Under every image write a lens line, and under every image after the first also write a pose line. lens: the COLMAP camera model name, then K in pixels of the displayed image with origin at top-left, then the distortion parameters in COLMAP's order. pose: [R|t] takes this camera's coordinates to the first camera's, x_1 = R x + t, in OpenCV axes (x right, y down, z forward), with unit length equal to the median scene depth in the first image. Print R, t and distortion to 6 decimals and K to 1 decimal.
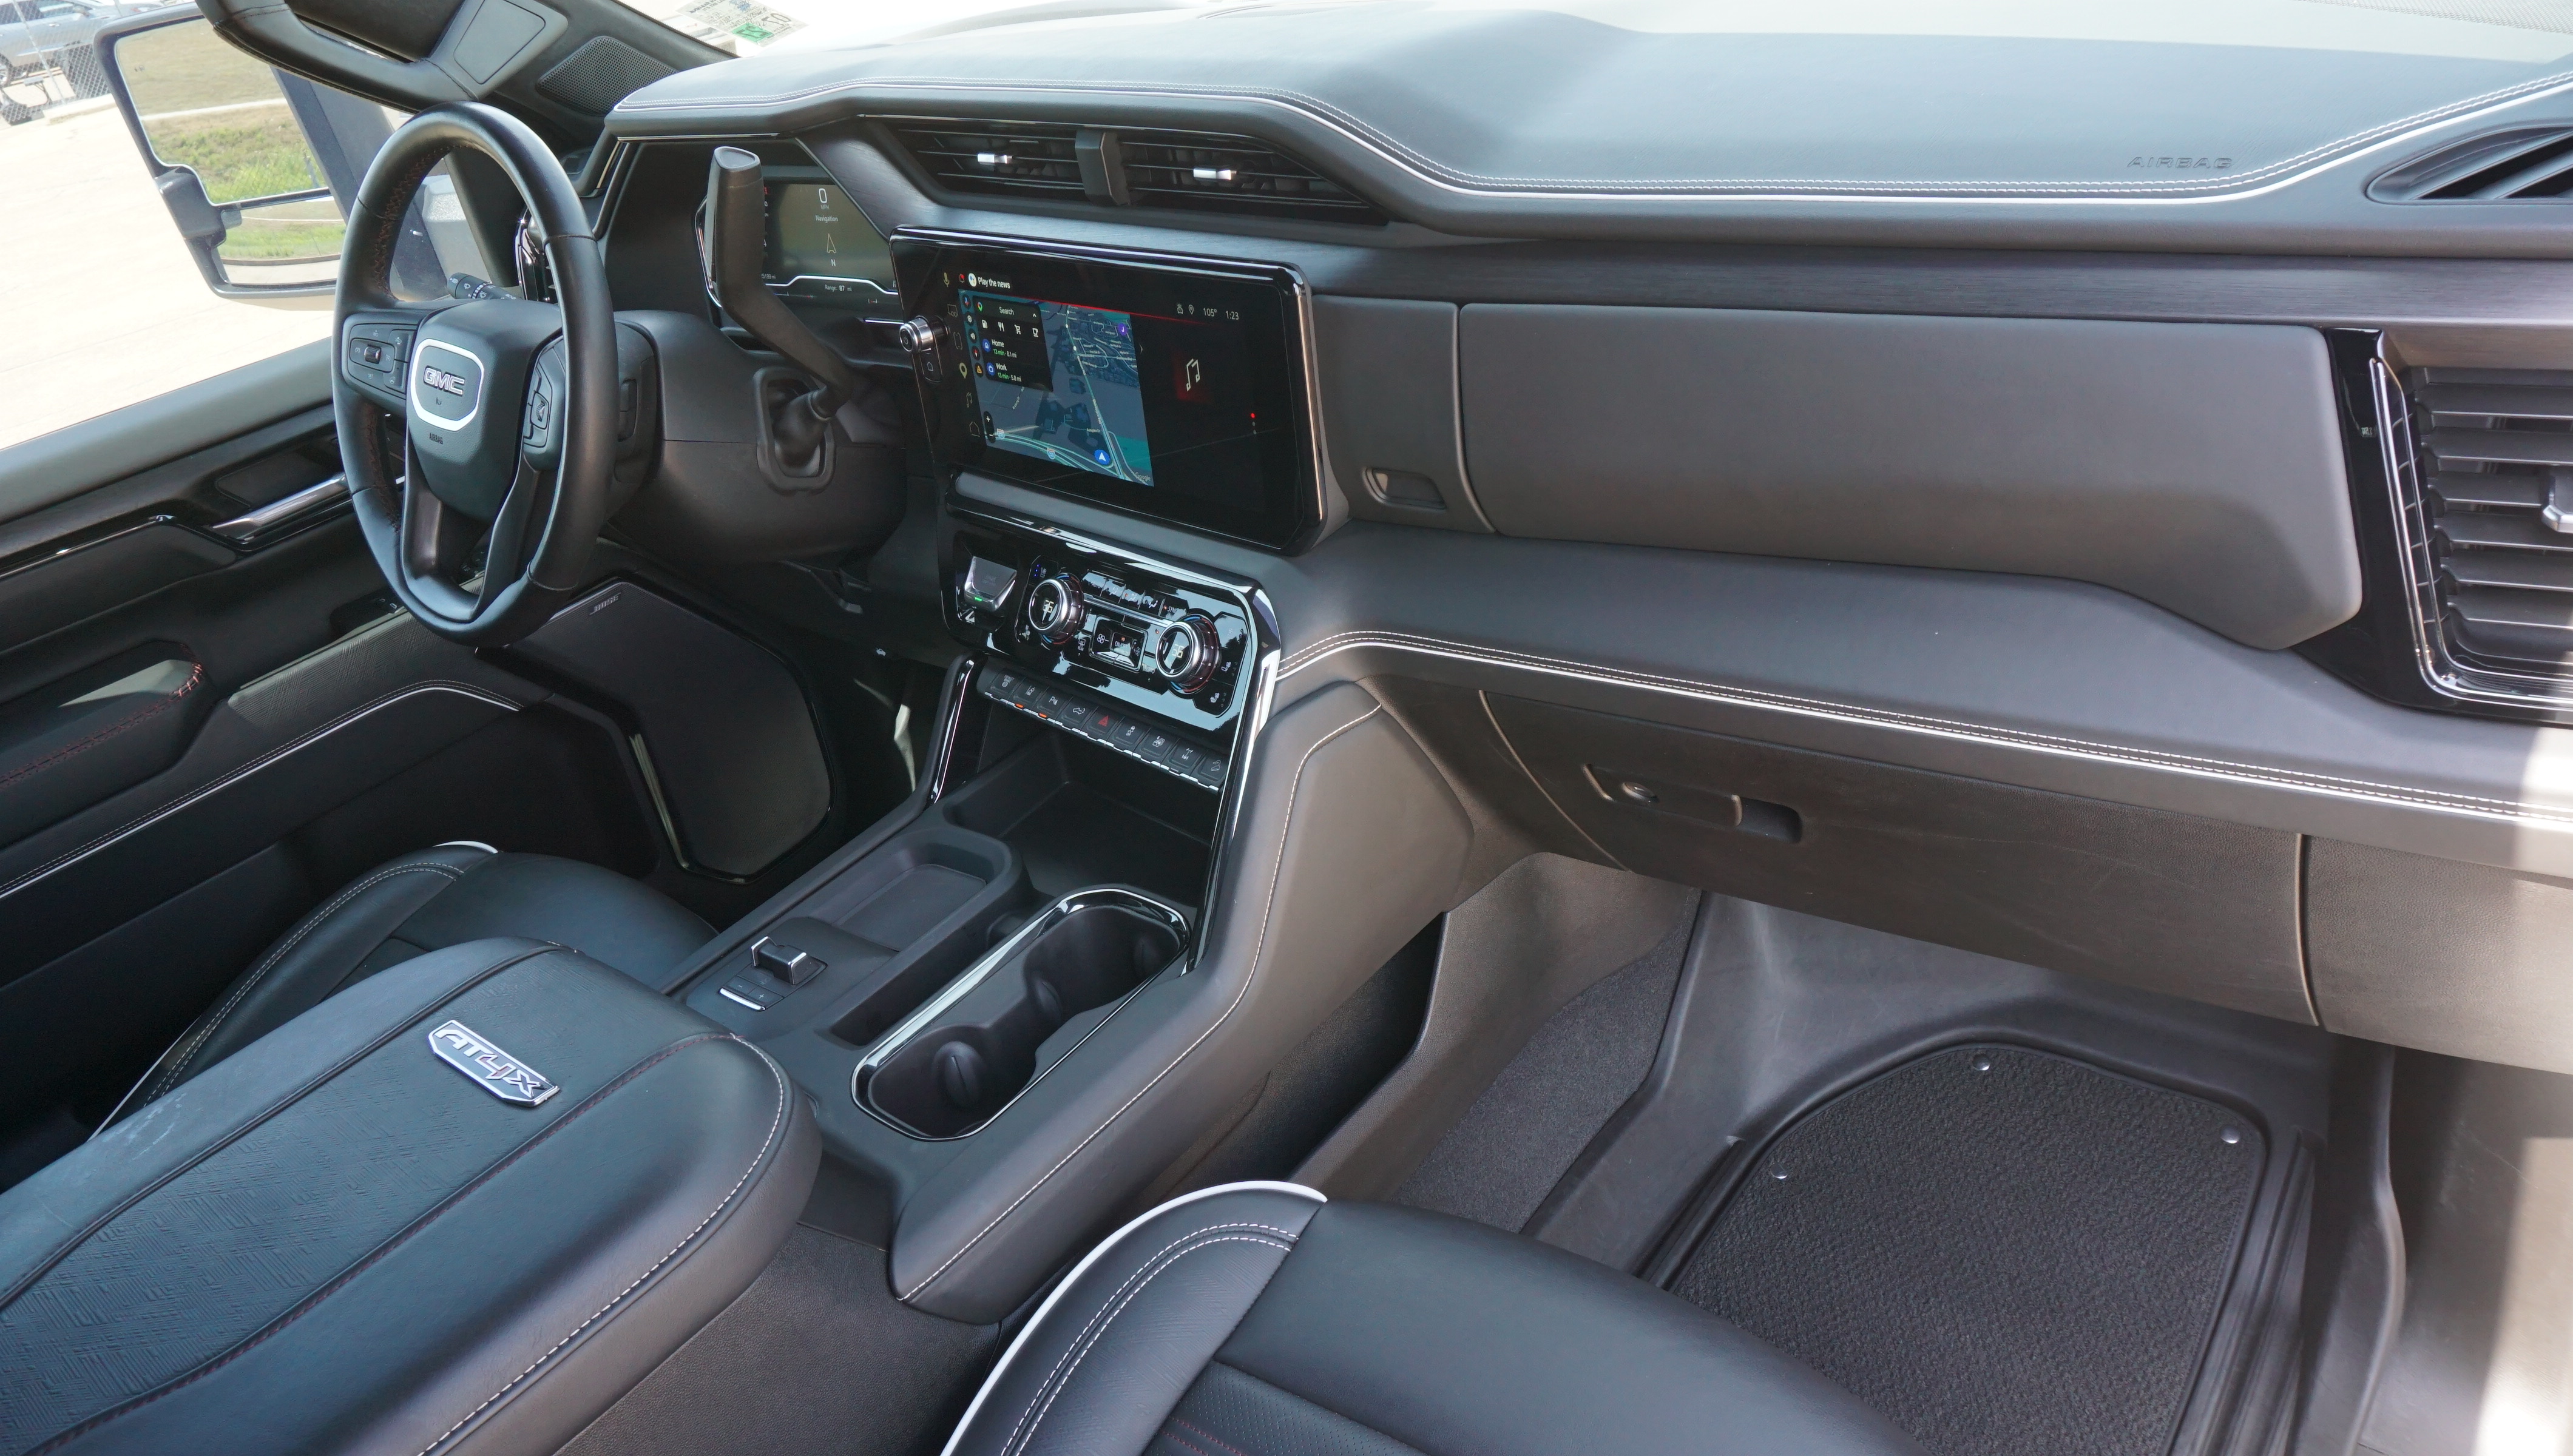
lens RADIAL K [[1697.8, 0, 1367.5], [0, 1697.8, 730.6], [0, 0, 1]] dist [-0.002927, -0.115222]
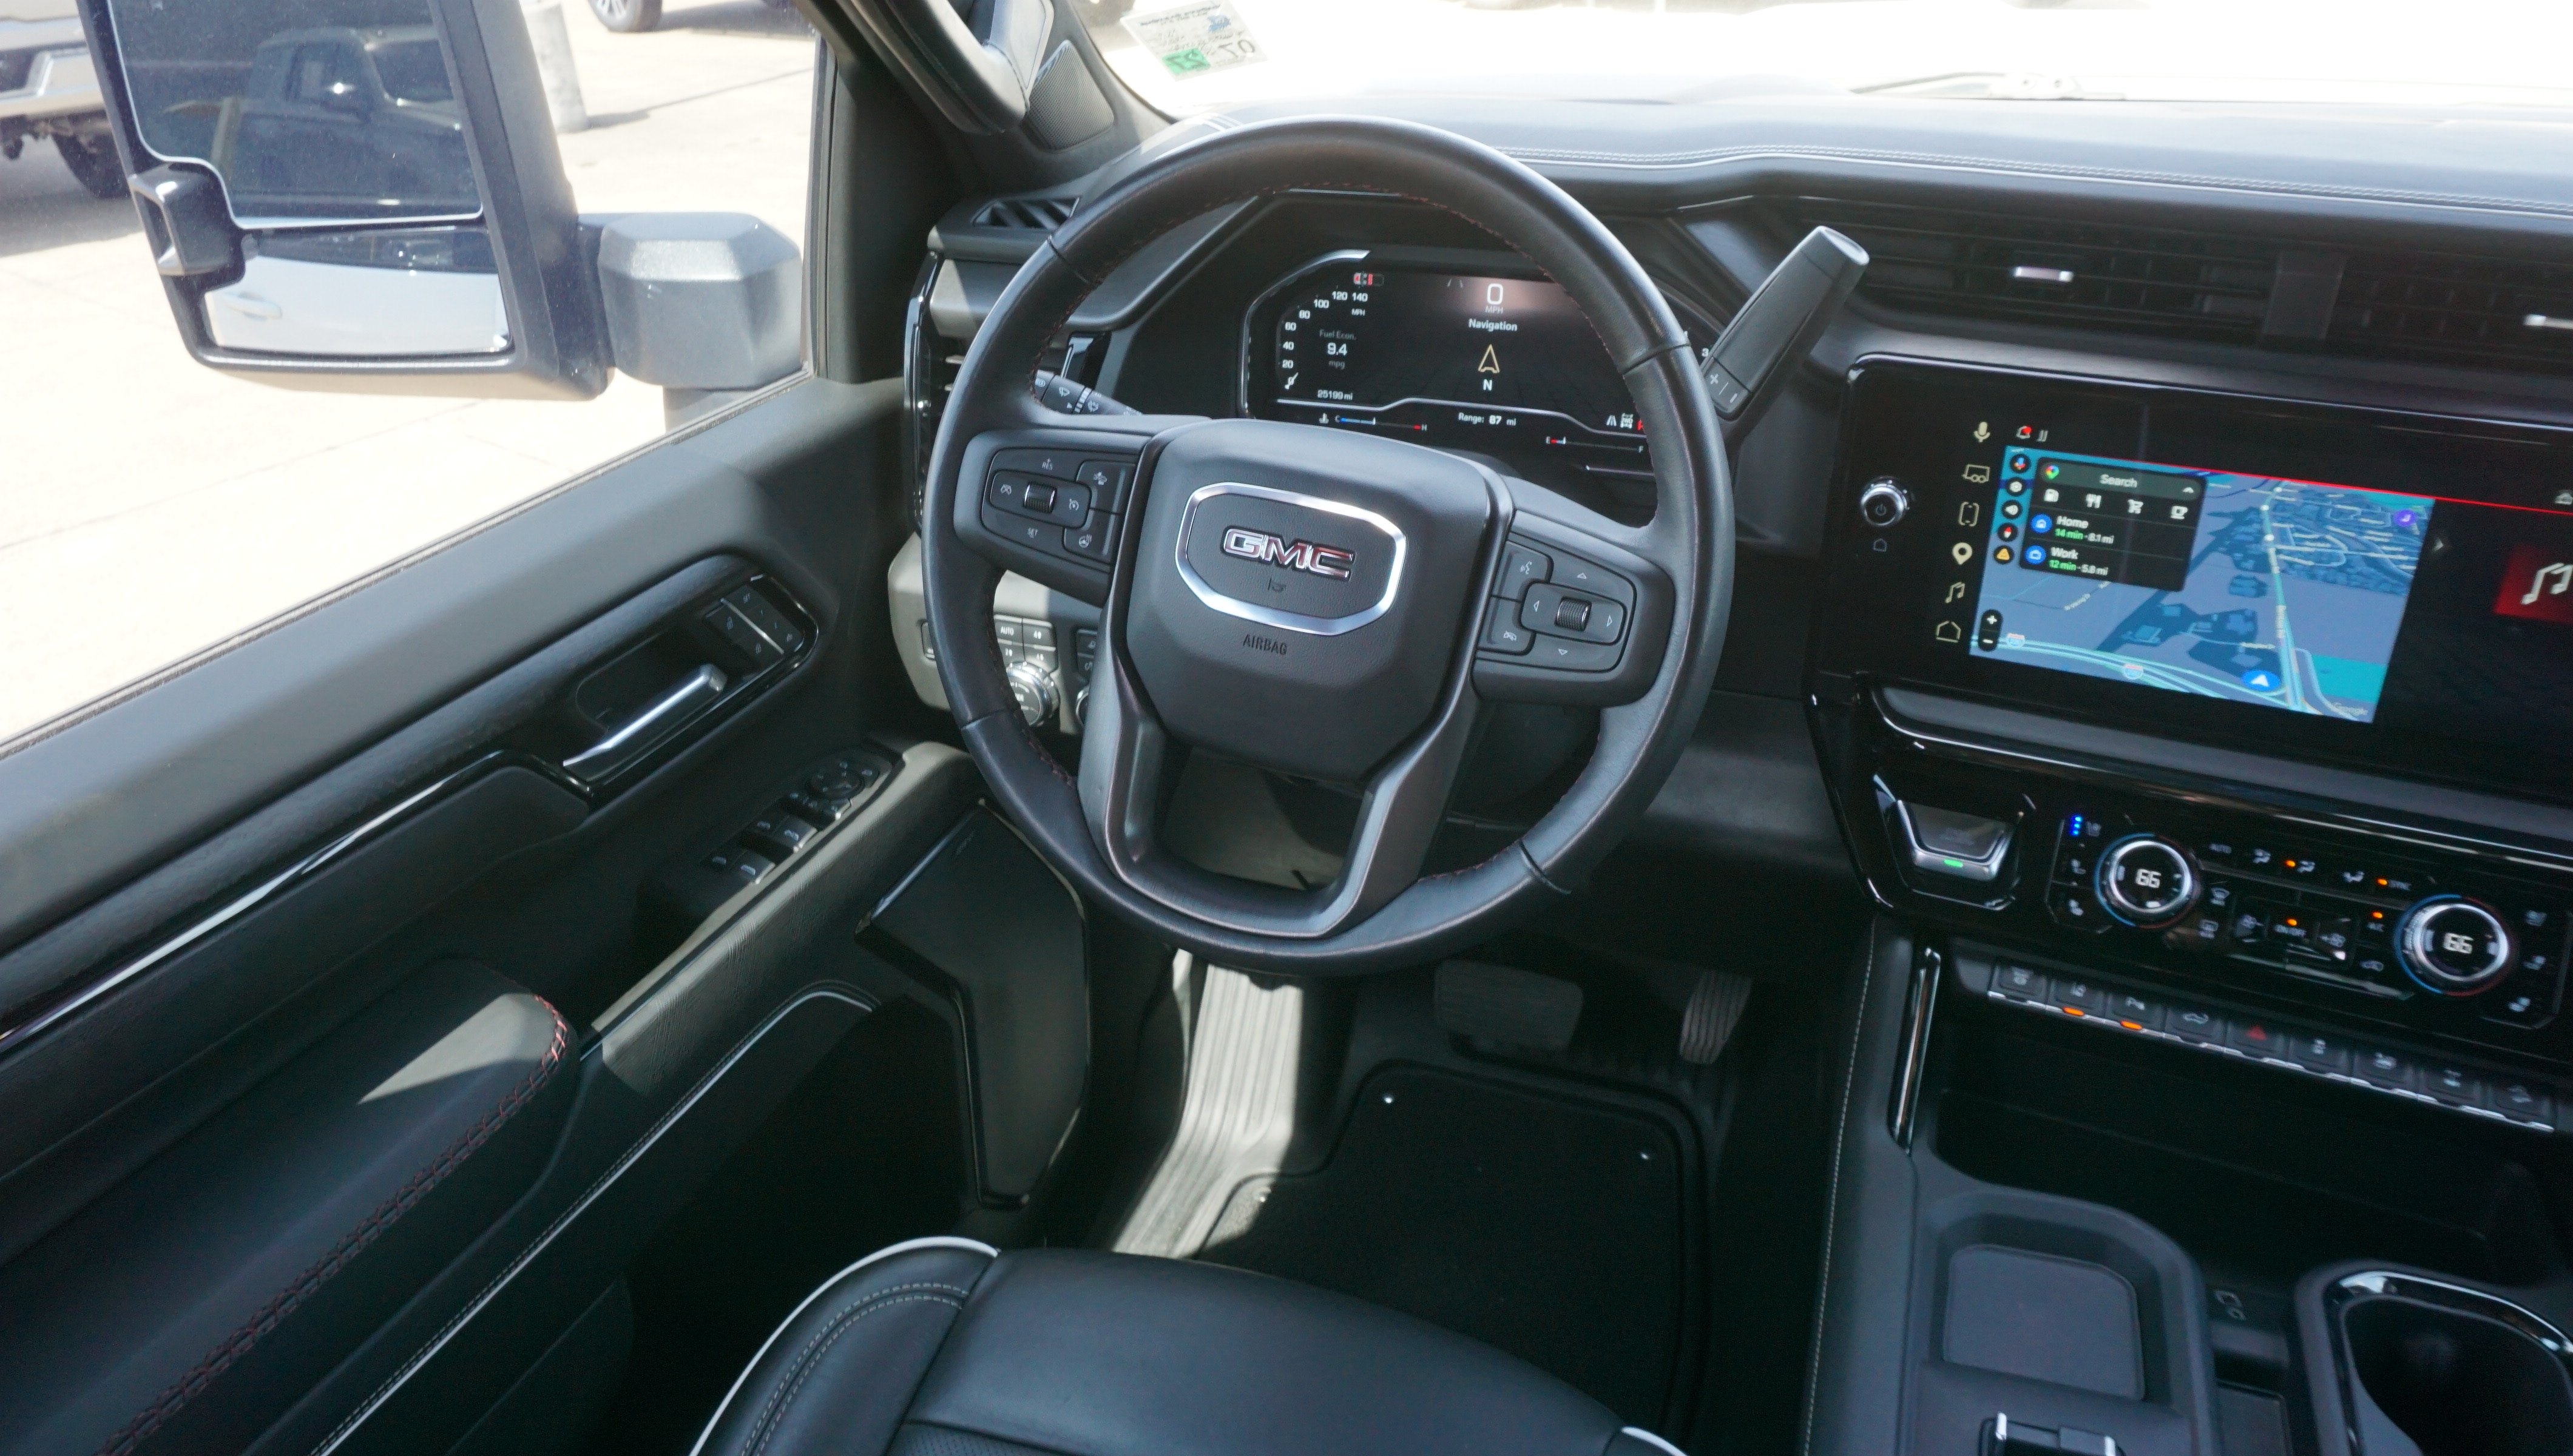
lens RADIAL K [[1736.1, 0, 1274.9], [0, 1736.1, 730.0], [0, 0, 1]] dist [-0.052804, 0.040656]
pose [[0.958780, -0.016615, 0.283664, -0.785671], [0.035248, 0.997533, -0.060710, -0.109838], [-0.281955, 0.068206, 0.957000, 0.406873]]
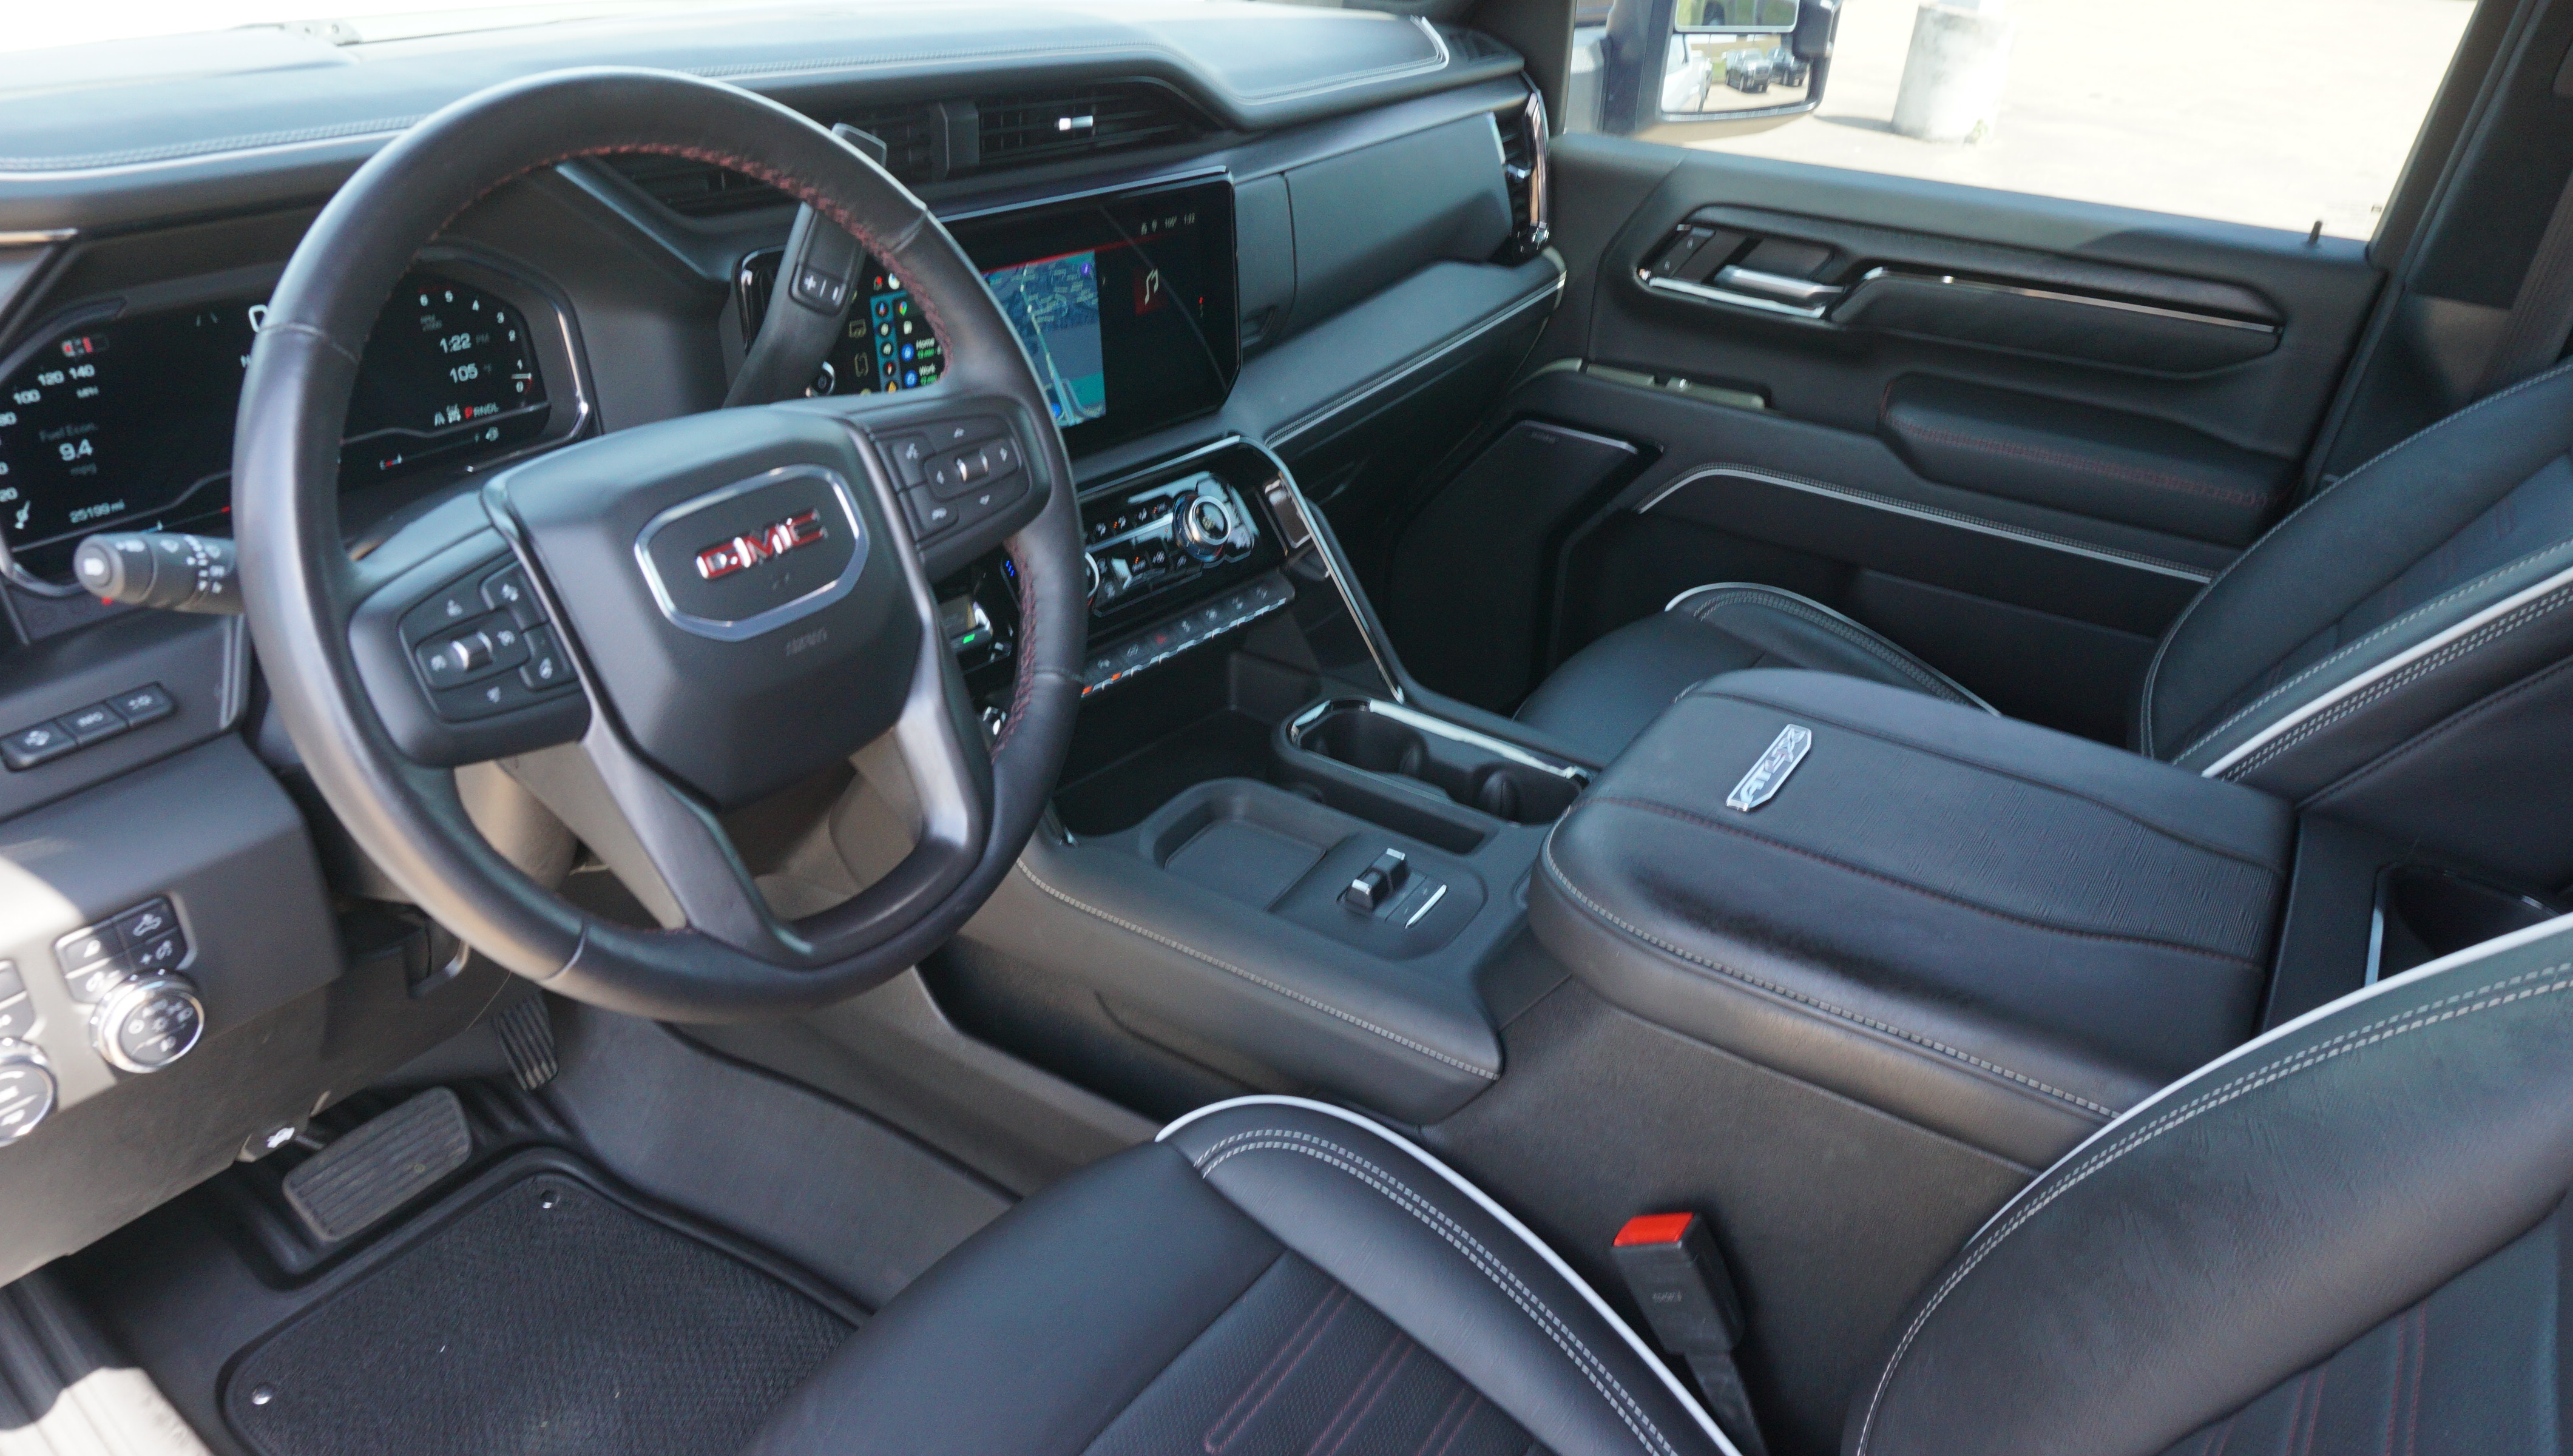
lens RADIAL K [[1709.9, 0, 1286.9], [0, 1709.9, 760.6], [0, 0, 1]] dist [-0.081356, 0.059611]
pose [[-0.057506, -0.363718, 0.929733, -1.188472], [0.472190, 0.810615, 0.346324, -0.279461], [-0.879619, 0.458926, 0.125128, 0.847593]]
